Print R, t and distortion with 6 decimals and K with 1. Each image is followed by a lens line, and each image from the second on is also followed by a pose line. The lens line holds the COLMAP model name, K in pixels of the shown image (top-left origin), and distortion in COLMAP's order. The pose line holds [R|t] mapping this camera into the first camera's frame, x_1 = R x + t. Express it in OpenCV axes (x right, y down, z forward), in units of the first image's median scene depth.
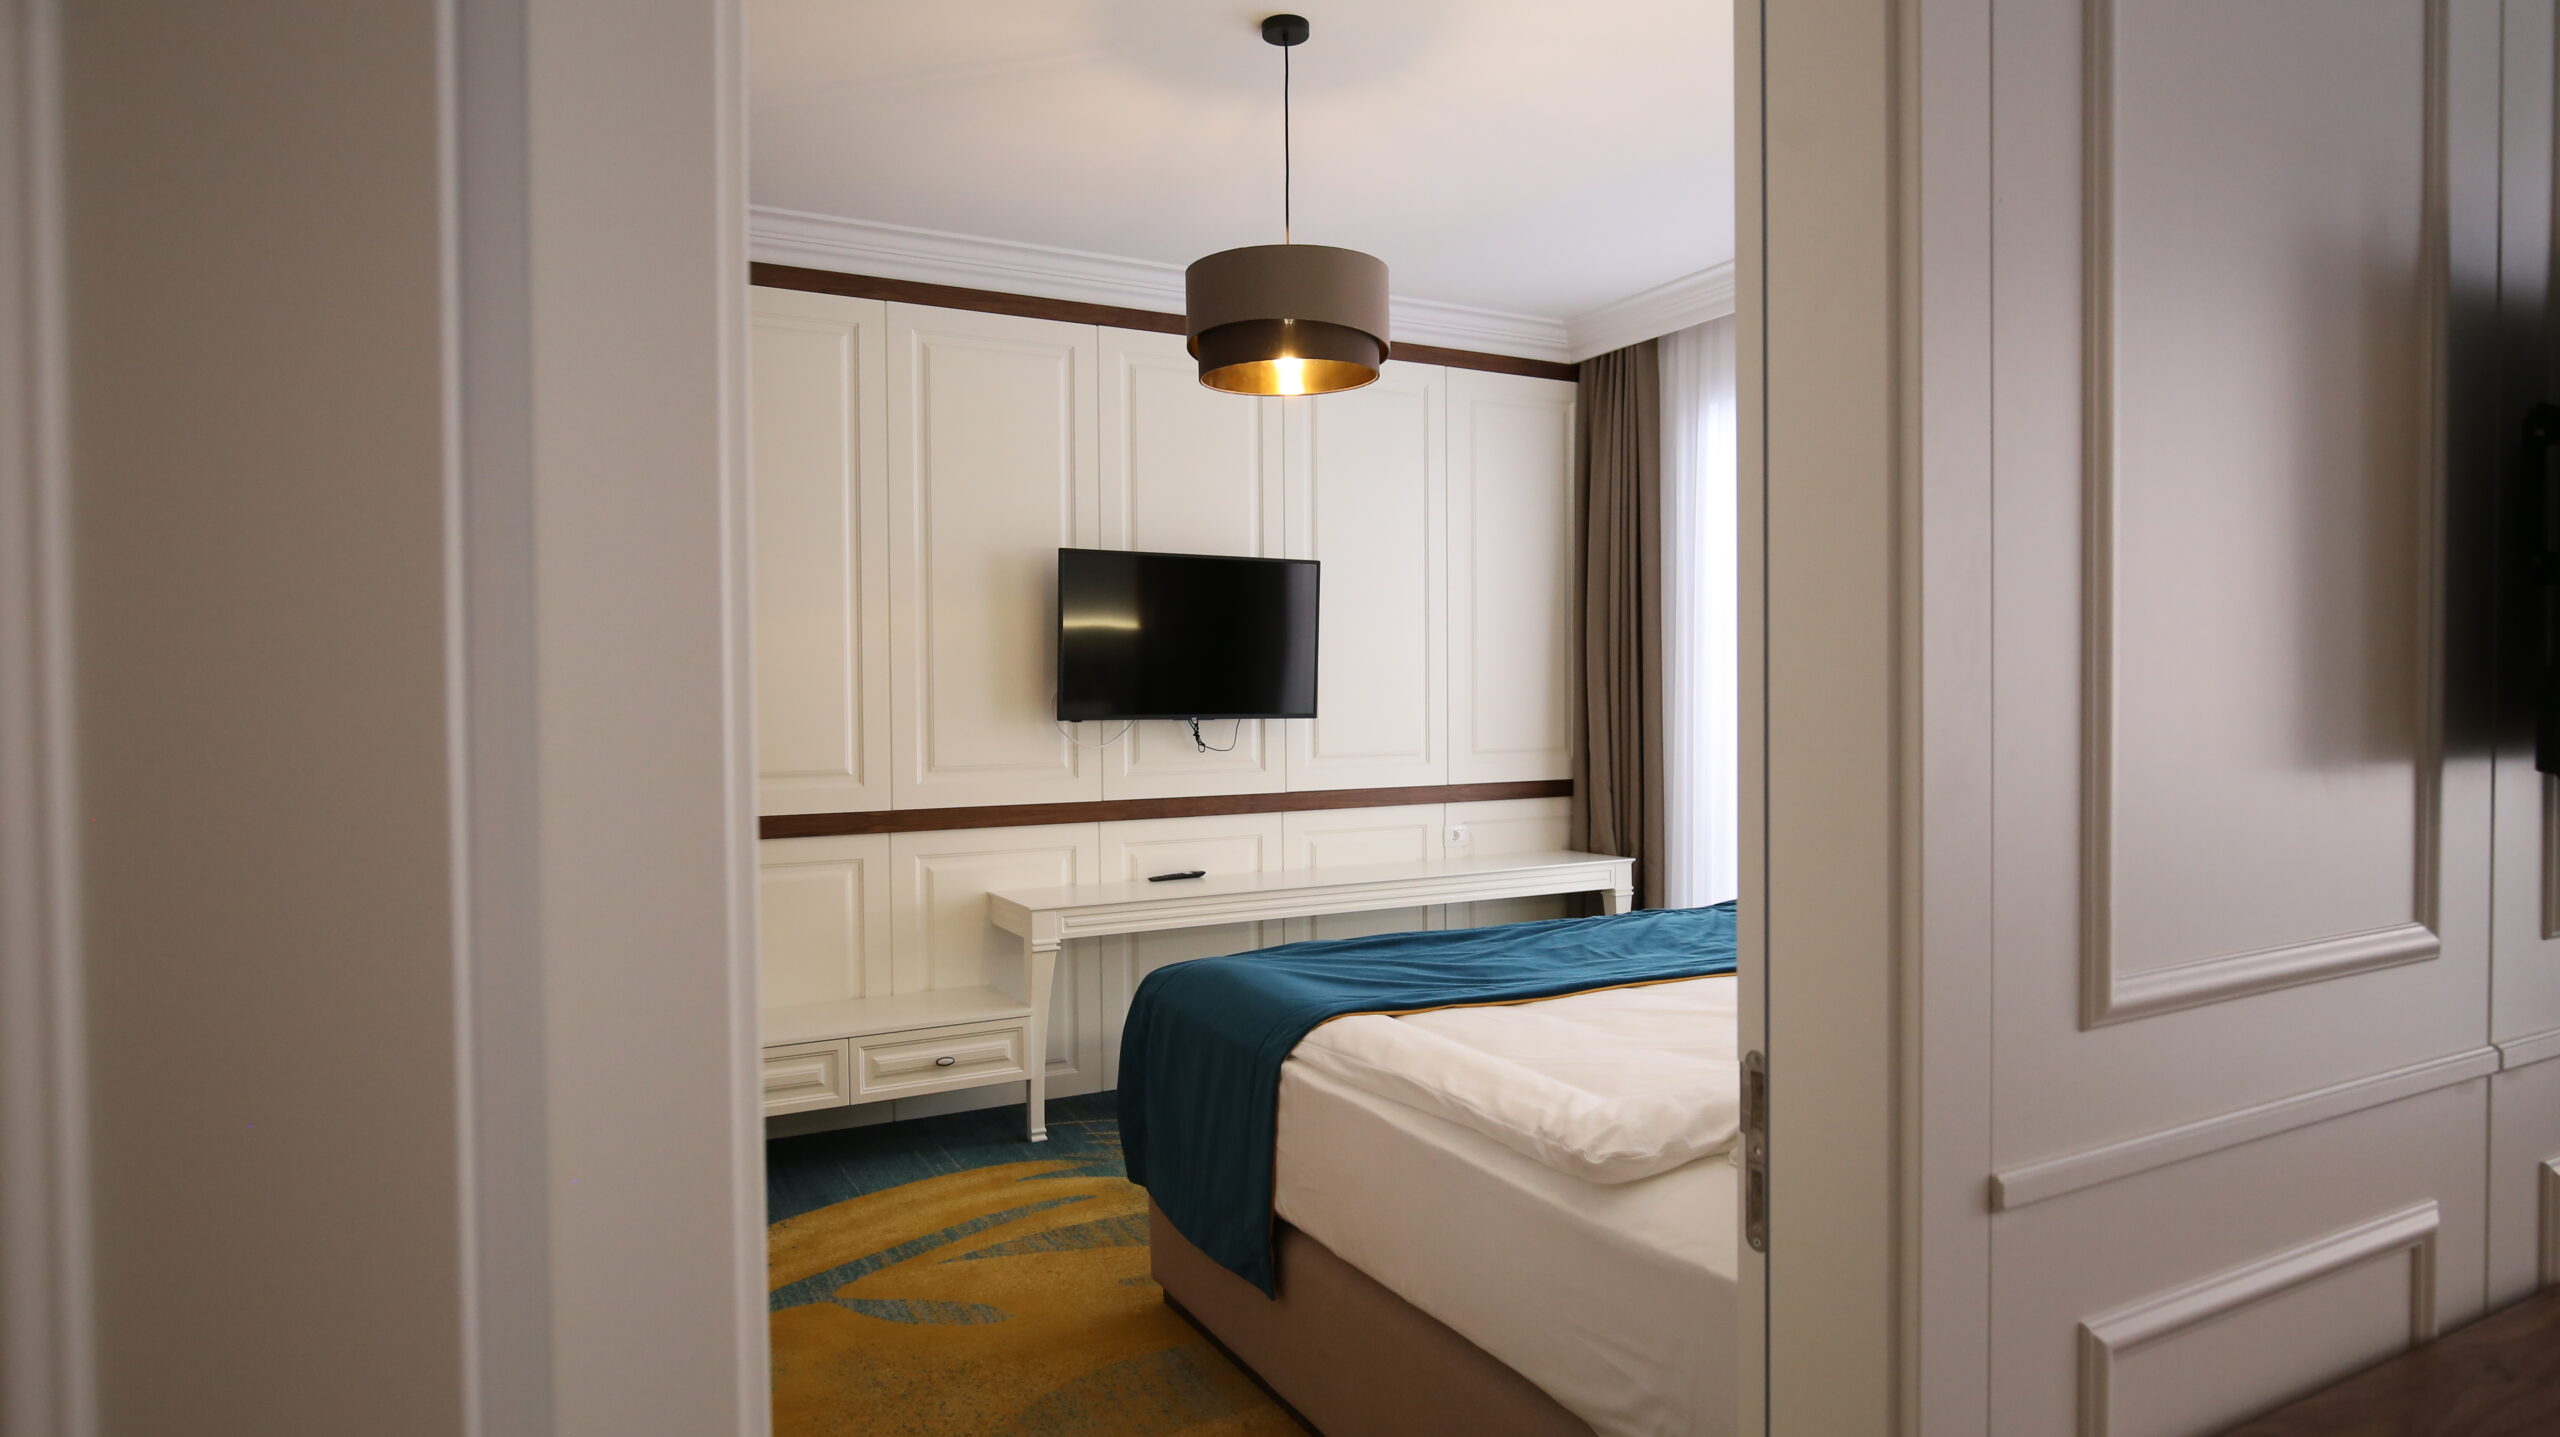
lens RADIAL K [[1453.2, 0, 1280.0], [0, 1453.2, 718.5], [0, 0, 1]] dist [0.000587, -0.000347]
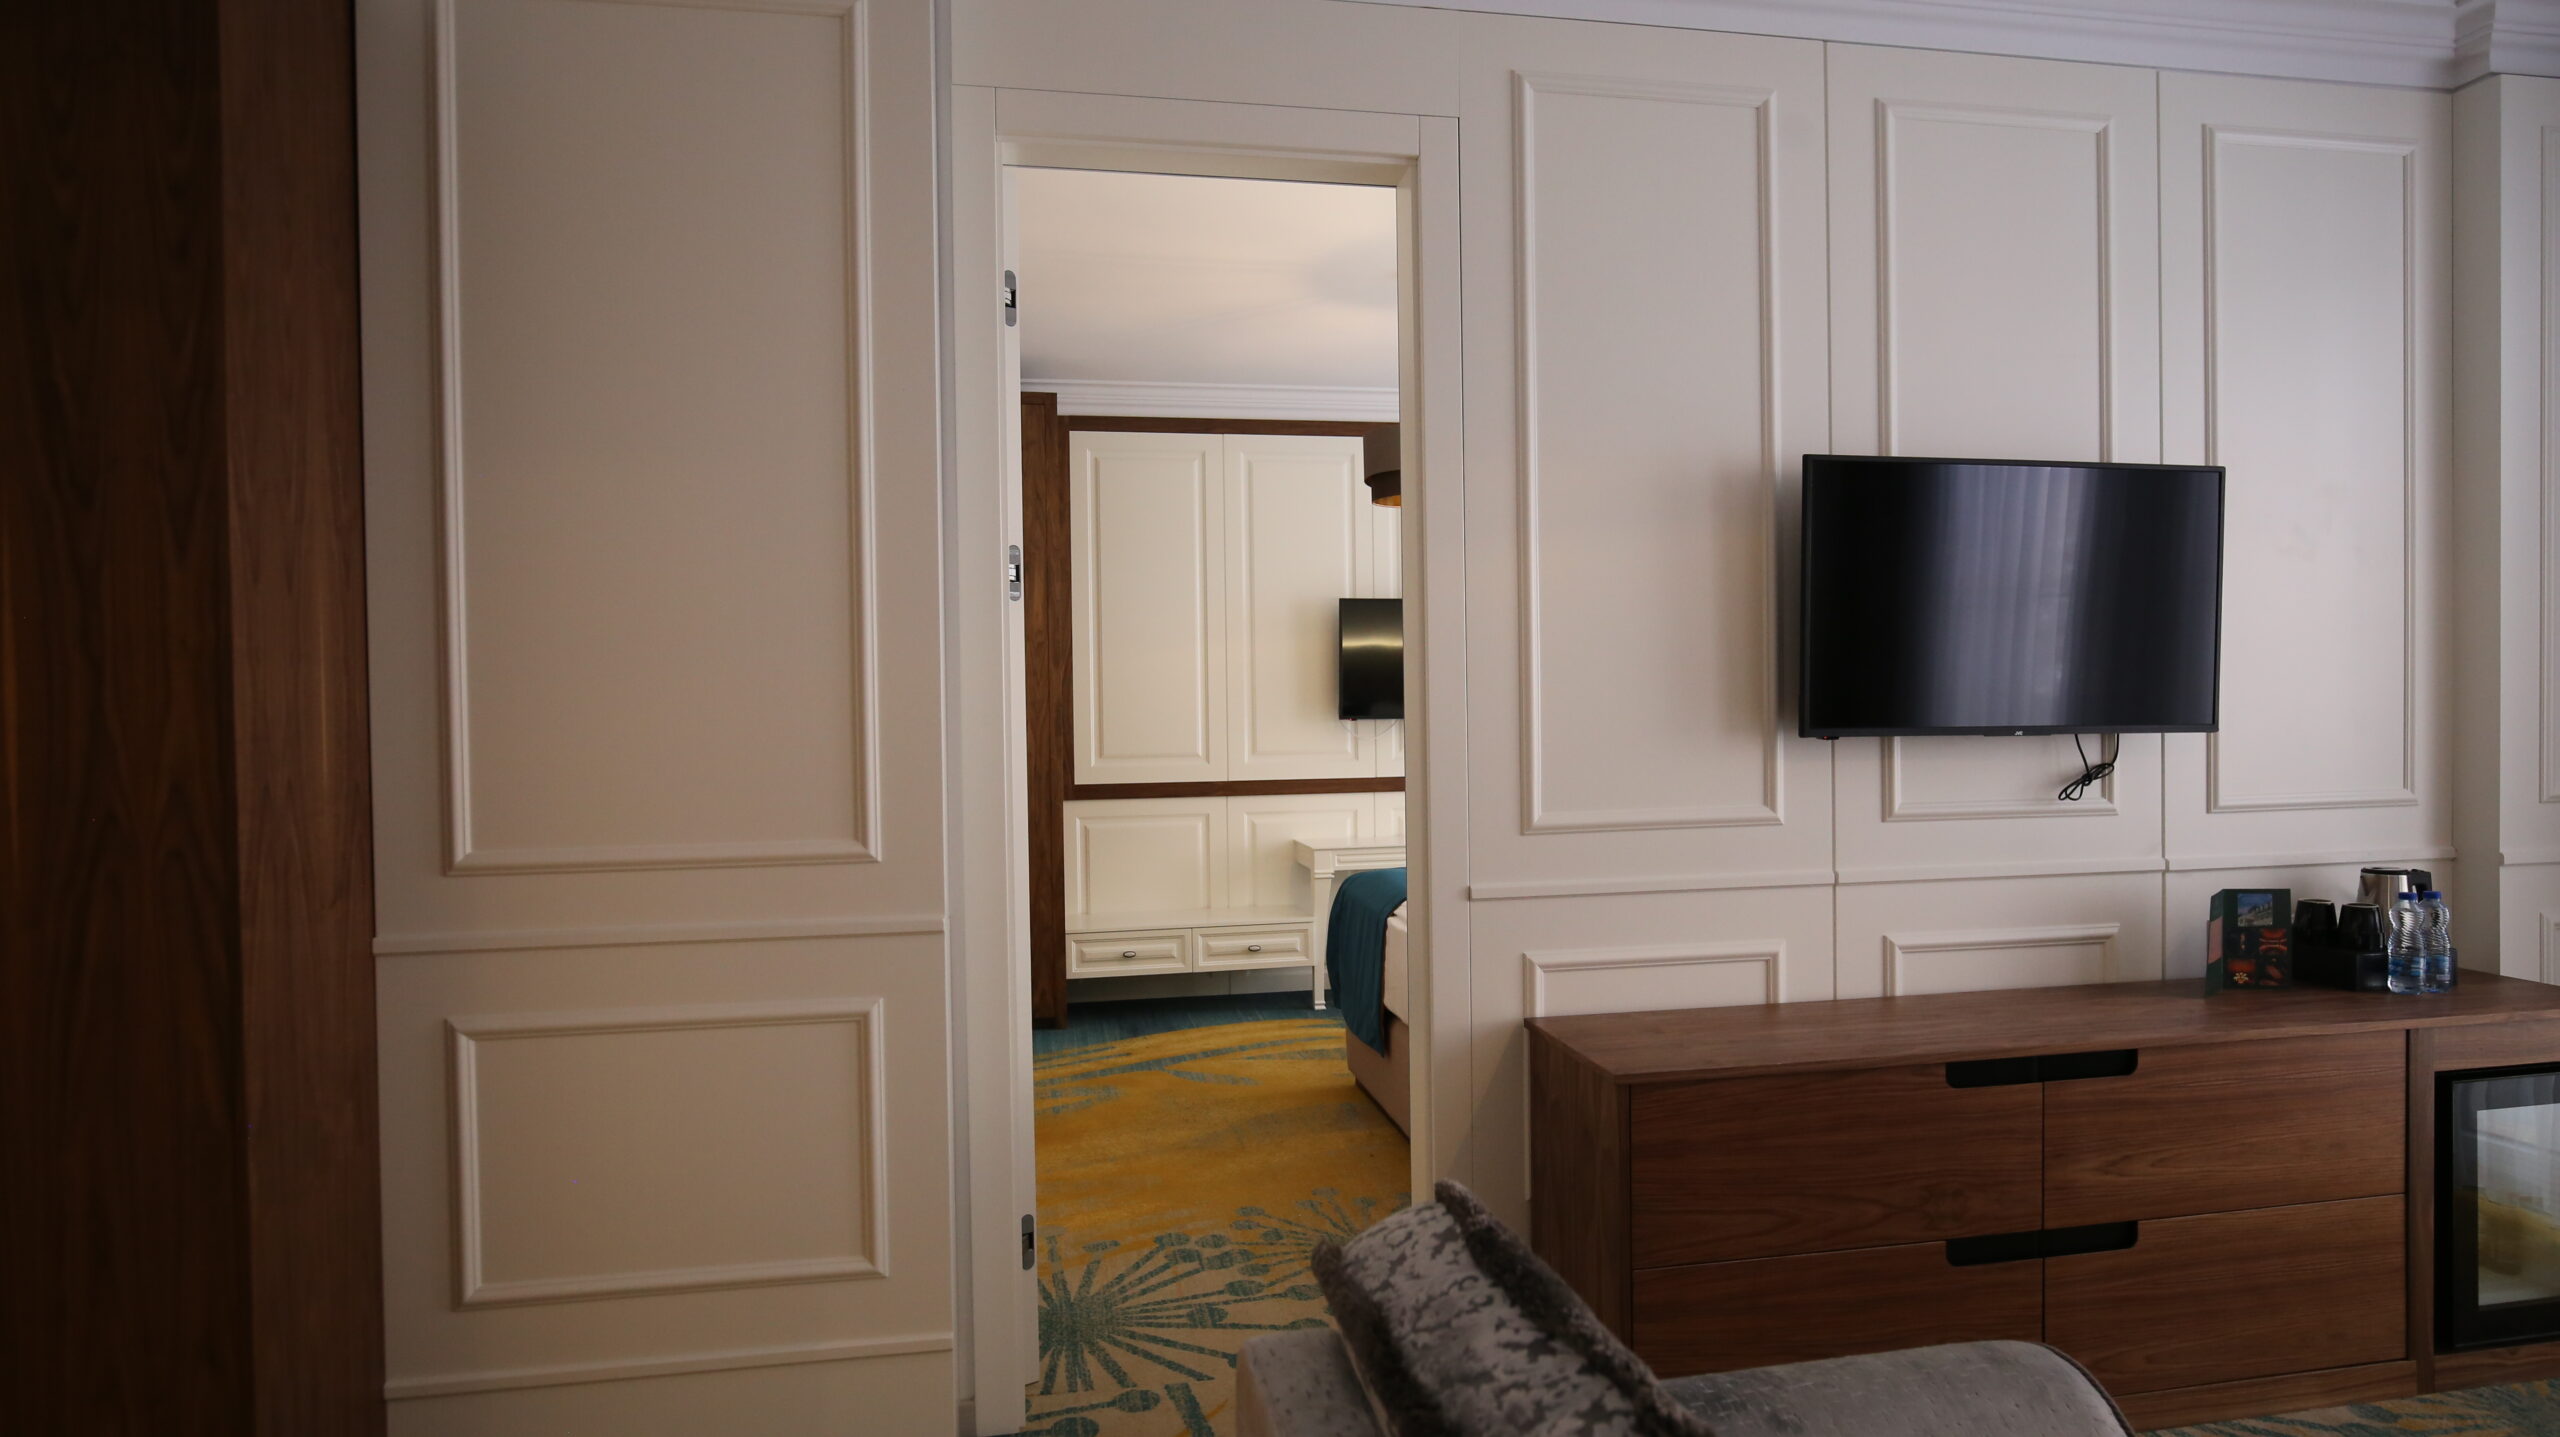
lens RADIAL K [[1453.2, 0, 1280.0], [0, 1453.2, 718.5], [0, 0, 1]] dist [0.000587, -0.000347]
pose [[0.951727, -0.002059, -0.306940, 0.250637], [0.000838, 0.999991, -0.004109, 0.006893], [0.306946, 0.003654, 0.951720, -0.406707]]
